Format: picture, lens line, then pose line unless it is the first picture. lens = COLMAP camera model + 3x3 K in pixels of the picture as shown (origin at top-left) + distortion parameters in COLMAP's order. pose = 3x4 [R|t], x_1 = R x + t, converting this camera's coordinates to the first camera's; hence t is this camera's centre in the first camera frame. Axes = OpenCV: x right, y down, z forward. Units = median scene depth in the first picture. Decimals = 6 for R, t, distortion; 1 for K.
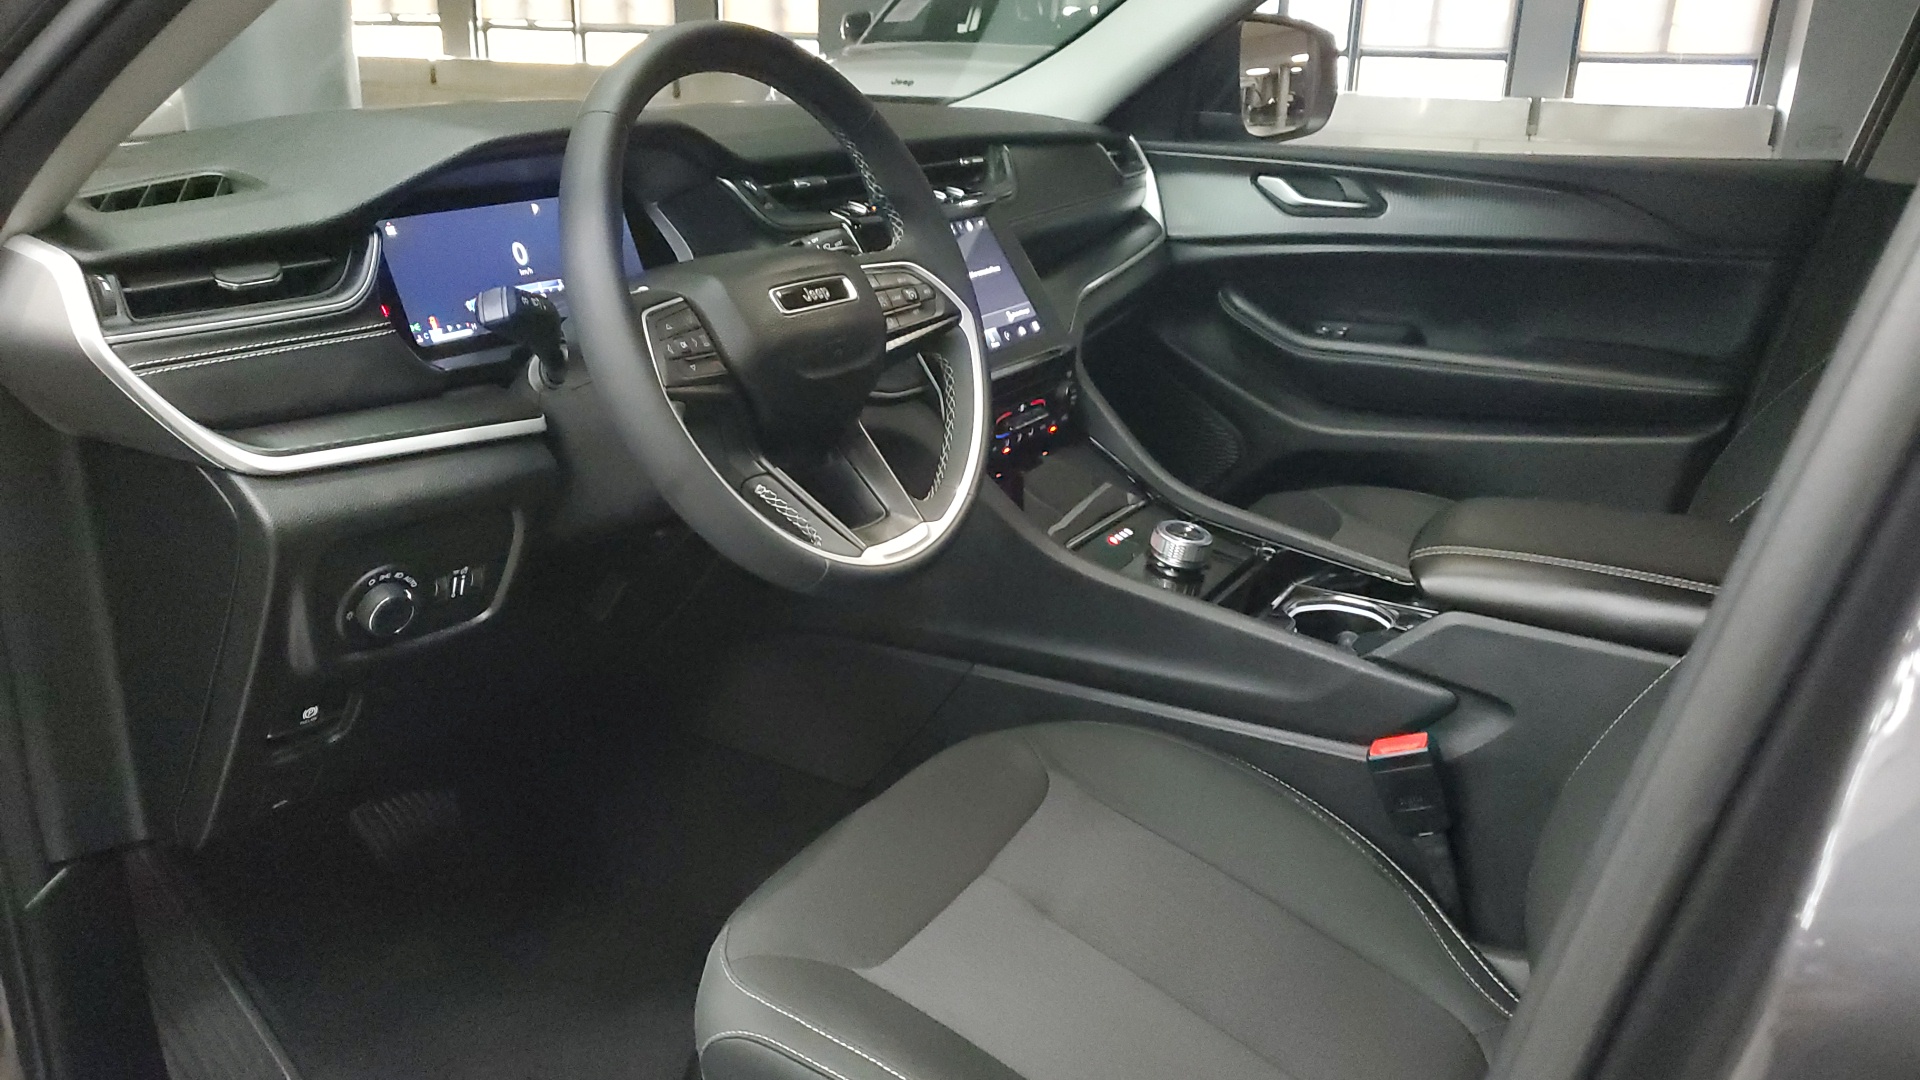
lens RADIAL K [[1504.7, 0, 949.9], [0, 1504.7, 547.7], [0, 0, 1]] dist [0.071802, -0.097244]
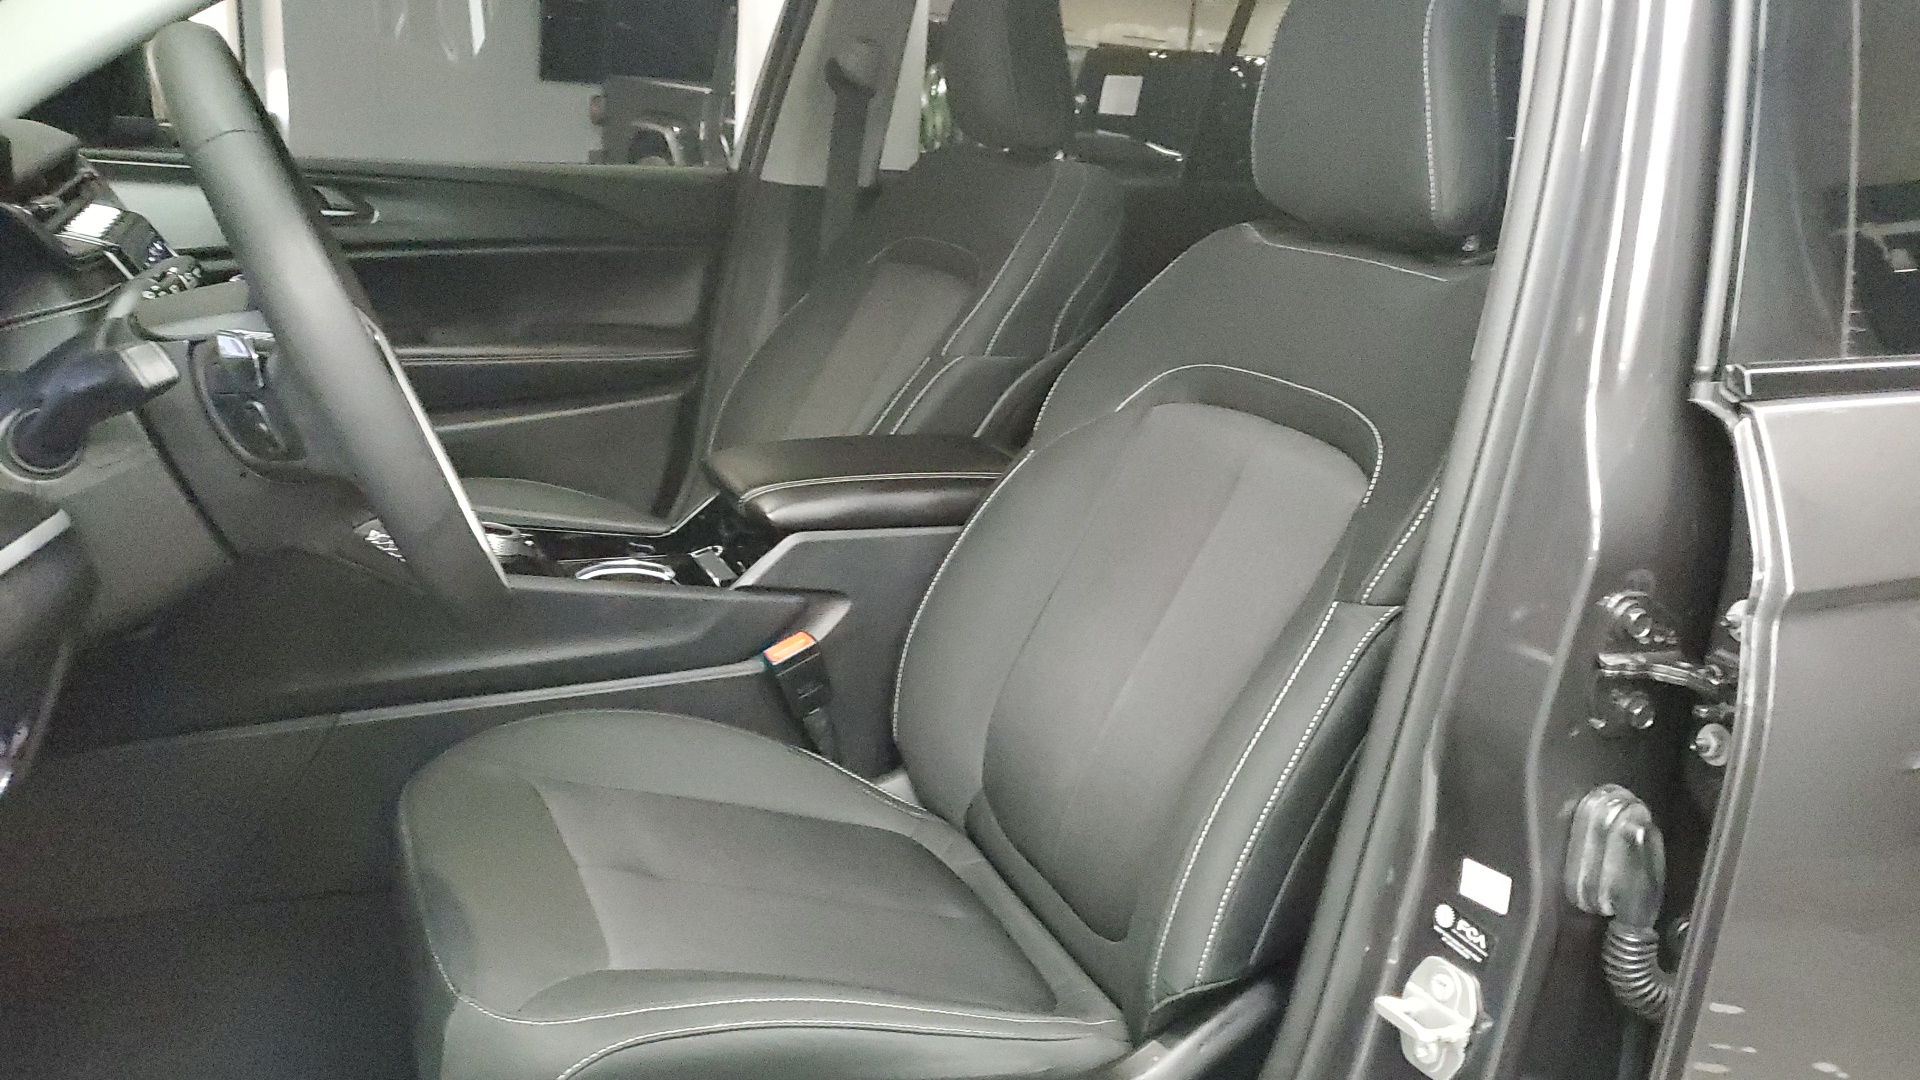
lens RADIAL K [[1504.7, 0, 957.8], [0, 1504.7, 548.4], [0, 0, 1]] dist [0.071802, -0.097244]
pose [[0.555979, -0.206208, 0.805212, -0.411271], [0.203387, 0.973040, 0.108753, -0.037596], [-0.805929, 0.103305, 0.582929, 0.106437]]
